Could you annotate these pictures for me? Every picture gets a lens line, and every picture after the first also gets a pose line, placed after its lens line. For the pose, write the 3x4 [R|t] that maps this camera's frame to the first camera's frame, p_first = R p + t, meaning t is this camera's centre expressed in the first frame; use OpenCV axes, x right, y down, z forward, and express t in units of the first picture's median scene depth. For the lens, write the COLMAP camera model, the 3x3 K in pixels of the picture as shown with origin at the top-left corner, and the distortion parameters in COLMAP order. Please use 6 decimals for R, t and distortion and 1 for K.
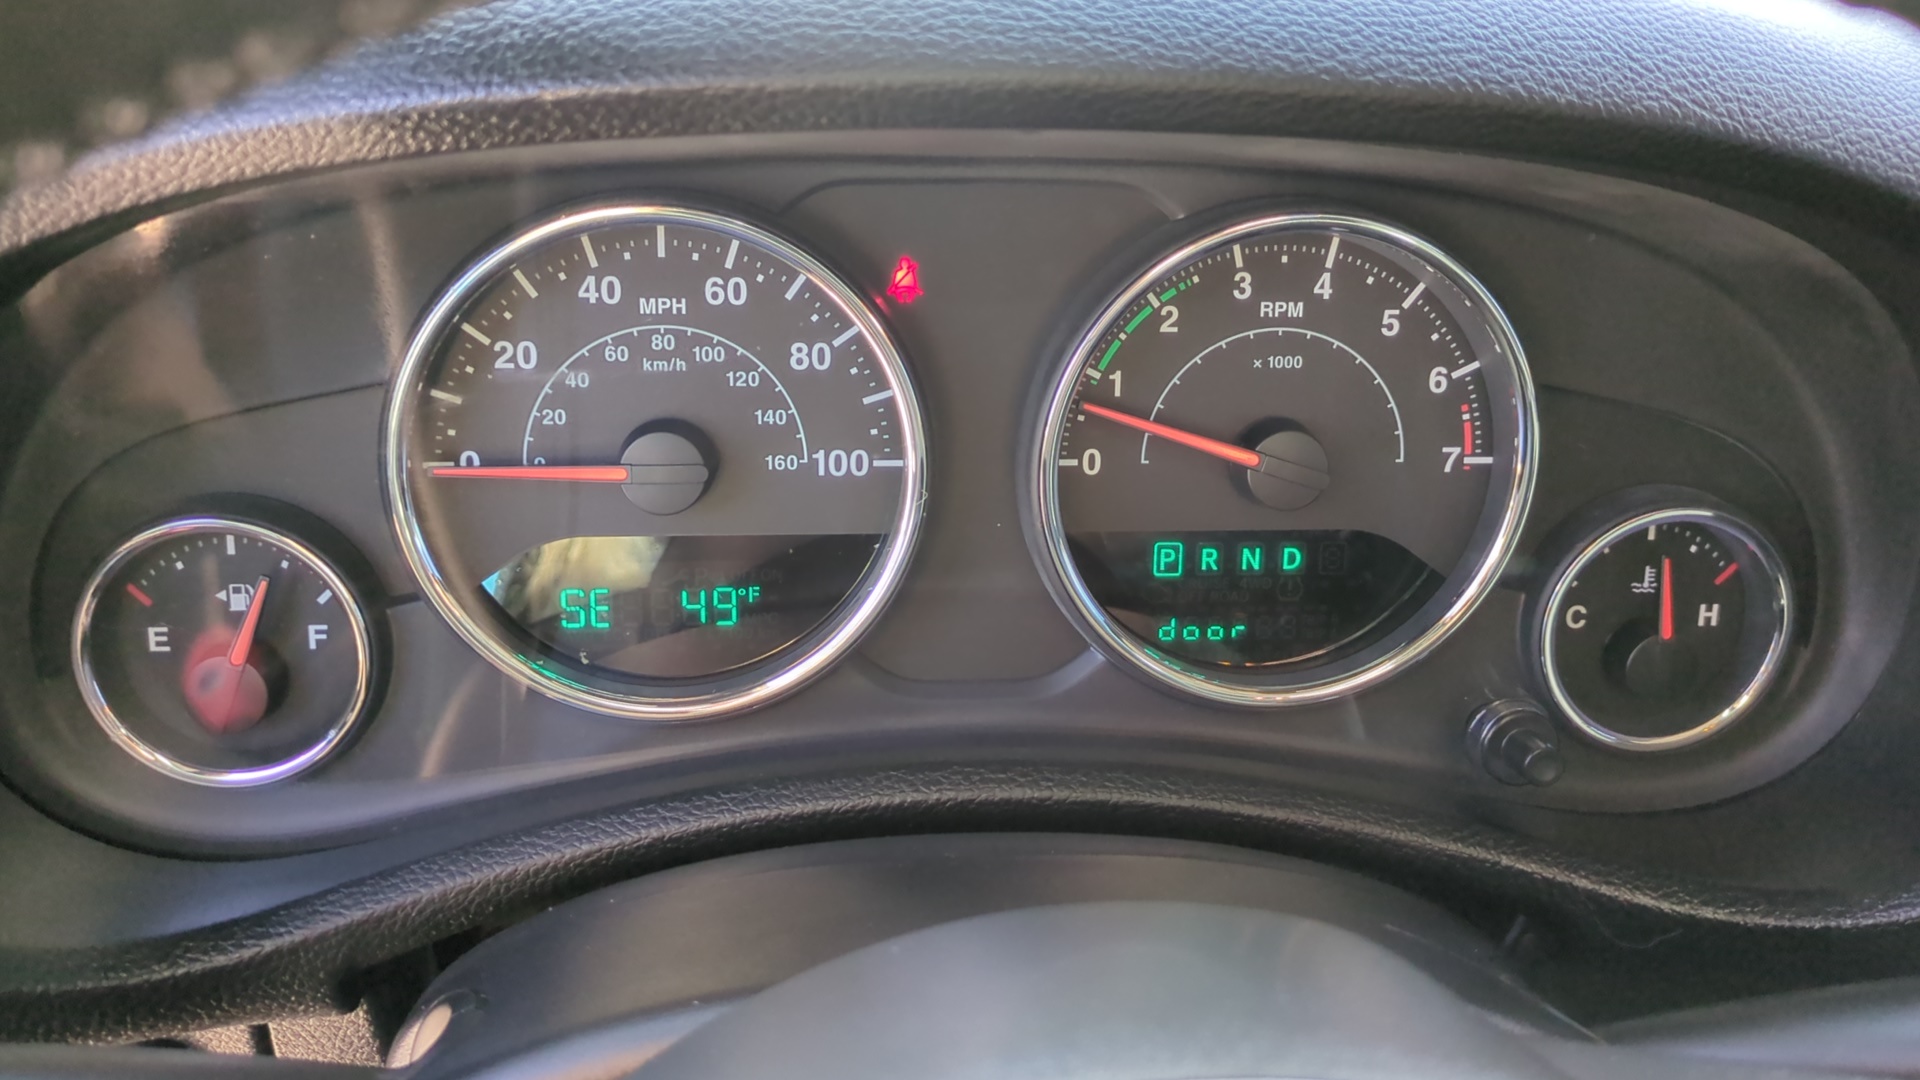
lens RADIAL K [[1649.1, 0, 965.2], [0, 1649.1, 536.6], [0, 0, 1]] dist [0.072431, -0.097486]
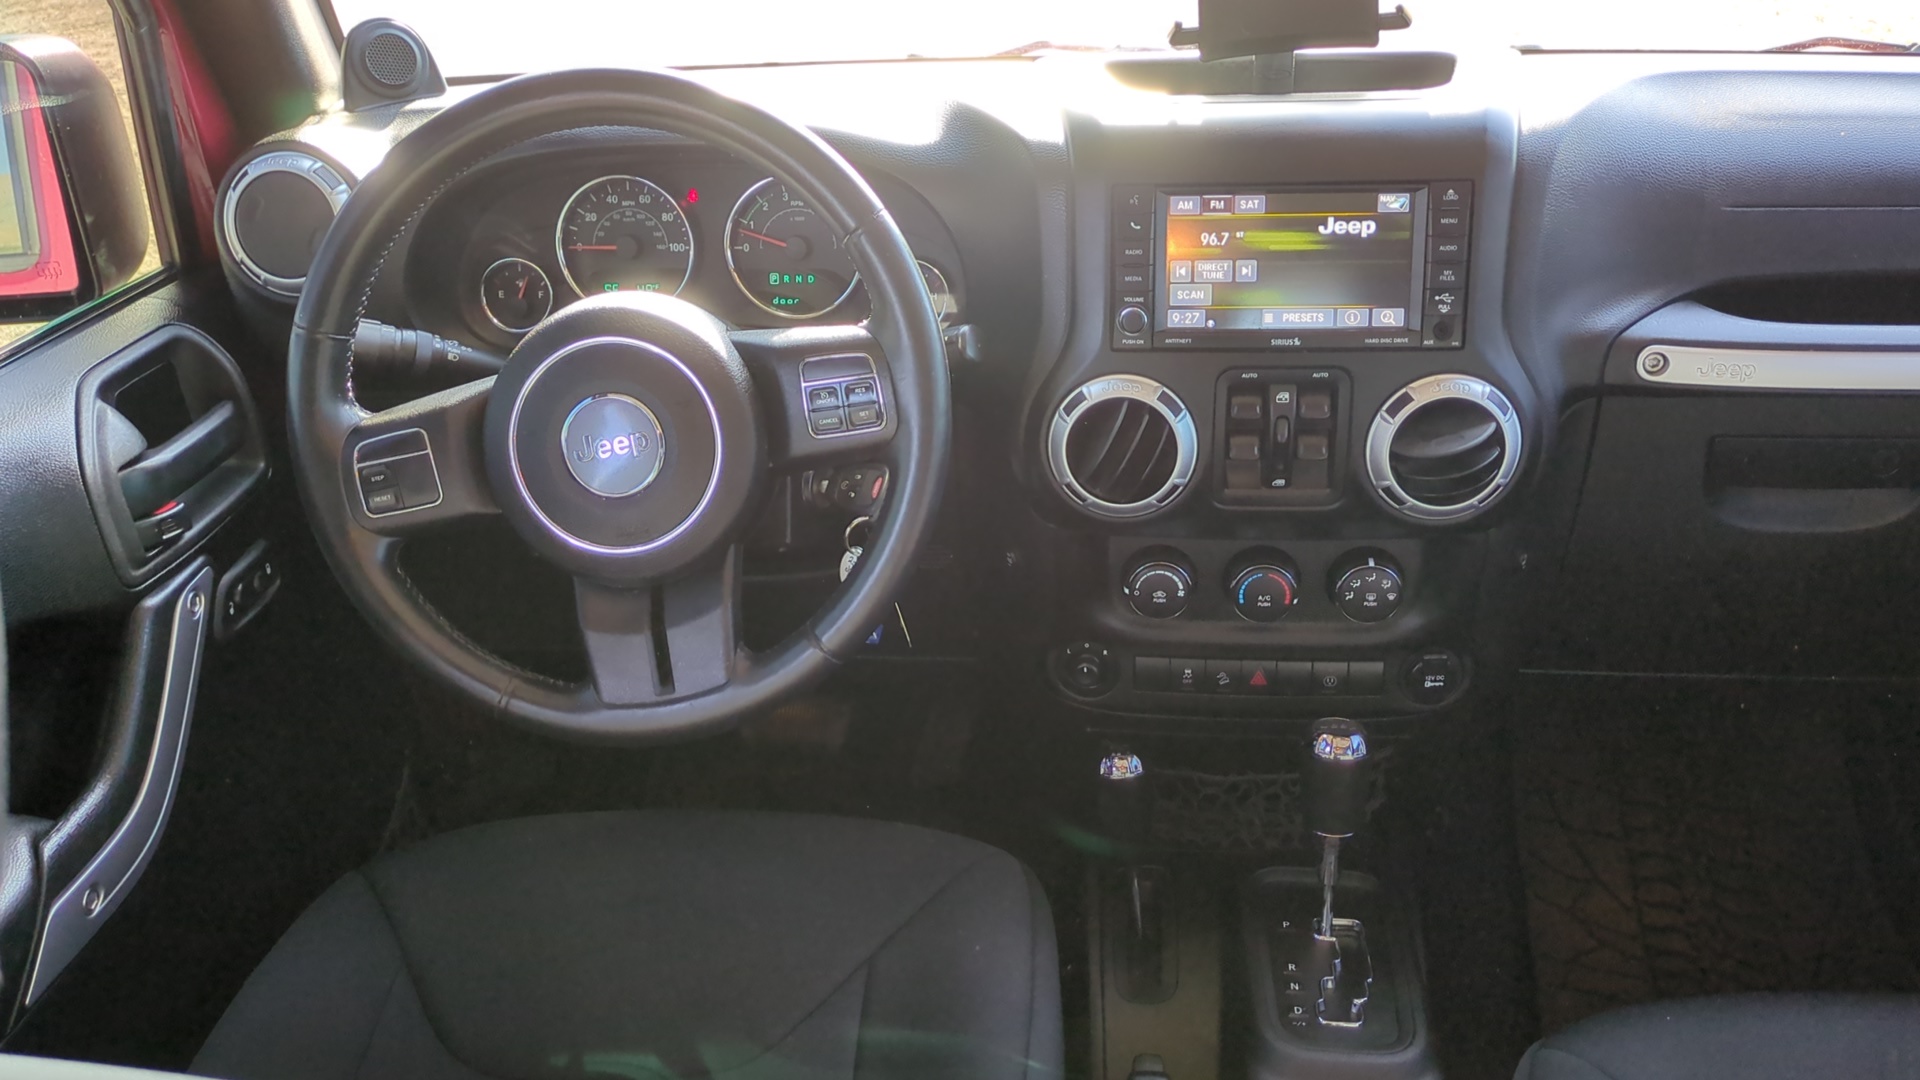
lens RADIAL K [[1649.1, 0, 959.1], [0, 1649.1, 544.4], [0, 0, 1]] dist [0.072431, -0.097486]
pose [[0.978092, 0.025707, -0.206578, 1.320841], [-0.028950, 0.999500, -0.012692, 0.646194], [0.206148, 0.018394, 0.978348, -2.451997]]
